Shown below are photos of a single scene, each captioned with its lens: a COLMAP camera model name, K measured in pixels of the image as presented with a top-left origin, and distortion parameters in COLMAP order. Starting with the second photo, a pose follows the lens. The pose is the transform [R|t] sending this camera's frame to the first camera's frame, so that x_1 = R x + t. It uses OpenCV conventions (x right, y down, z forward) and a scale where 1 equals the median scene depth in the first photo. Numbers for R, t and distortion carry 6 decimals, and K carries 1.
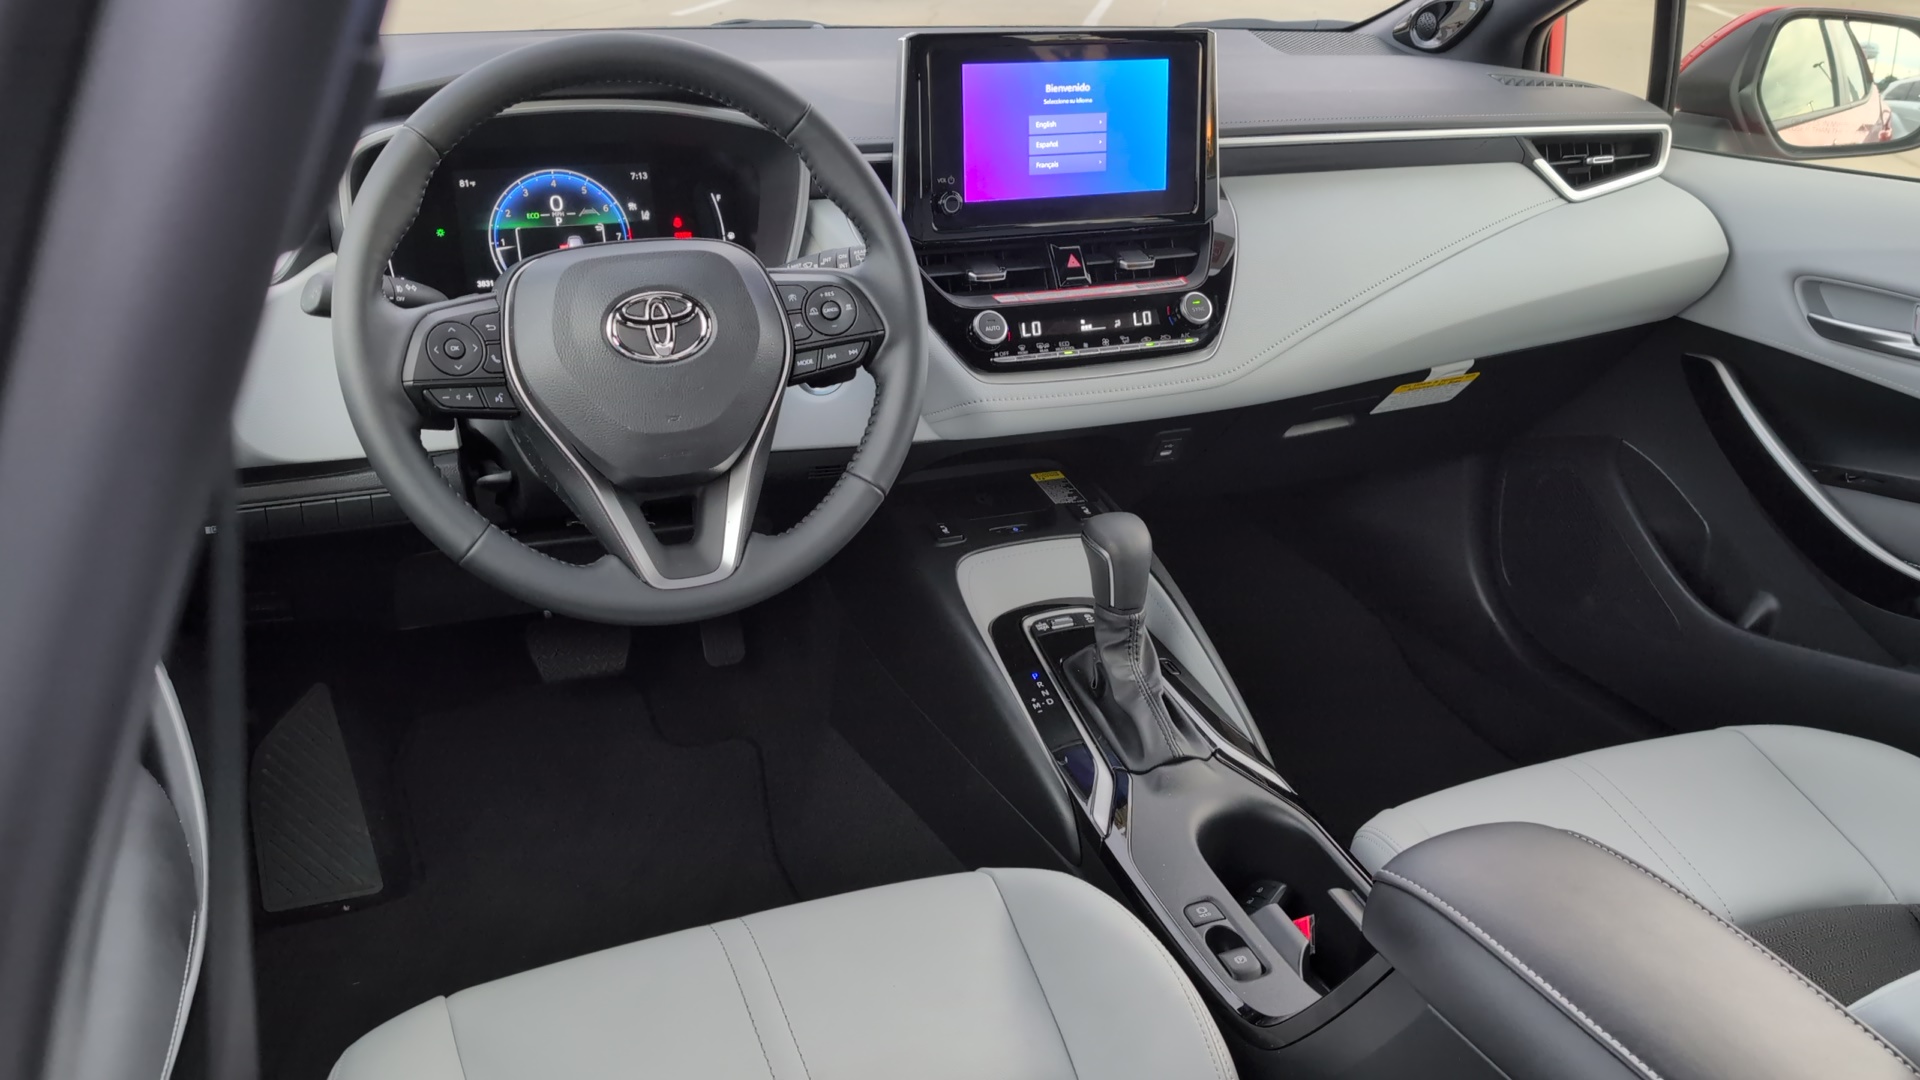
lens RADIAL K [[1501.0, 0, 988.0], [0, 1501.0, 533.8], [0, 0, 1]] dist [-0.000635, -0.000944]
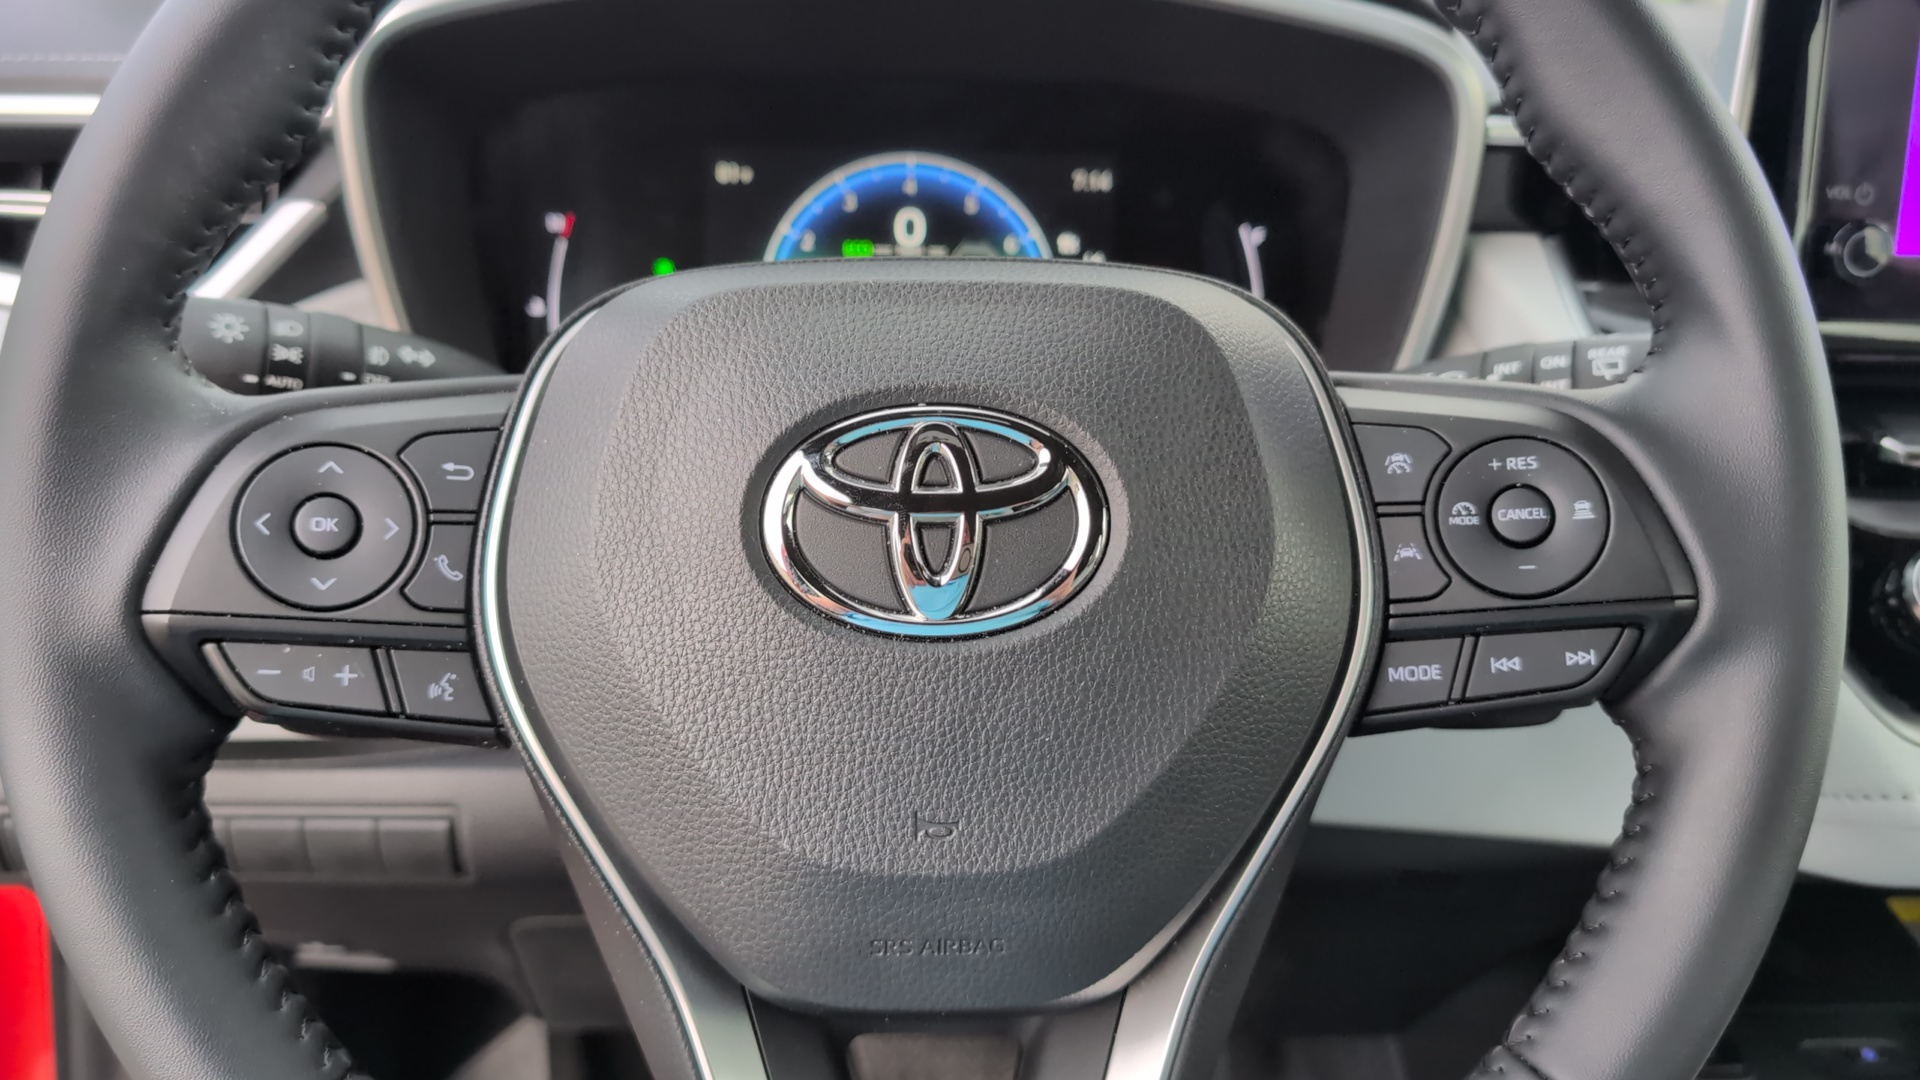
lens RADIAL K [[1501.0, 0, 988.0], [0, 1501.0, 533.8], [0, 0, 1]] dist [-0.000635, -0.000944]
pose [[0.922012, 0.104799, -0.372707, -0.090569], [-0.143023, 0.986770, -0.076351, -0.106290], [0.359774, 0.123702, 0.924803, 0.678392]]
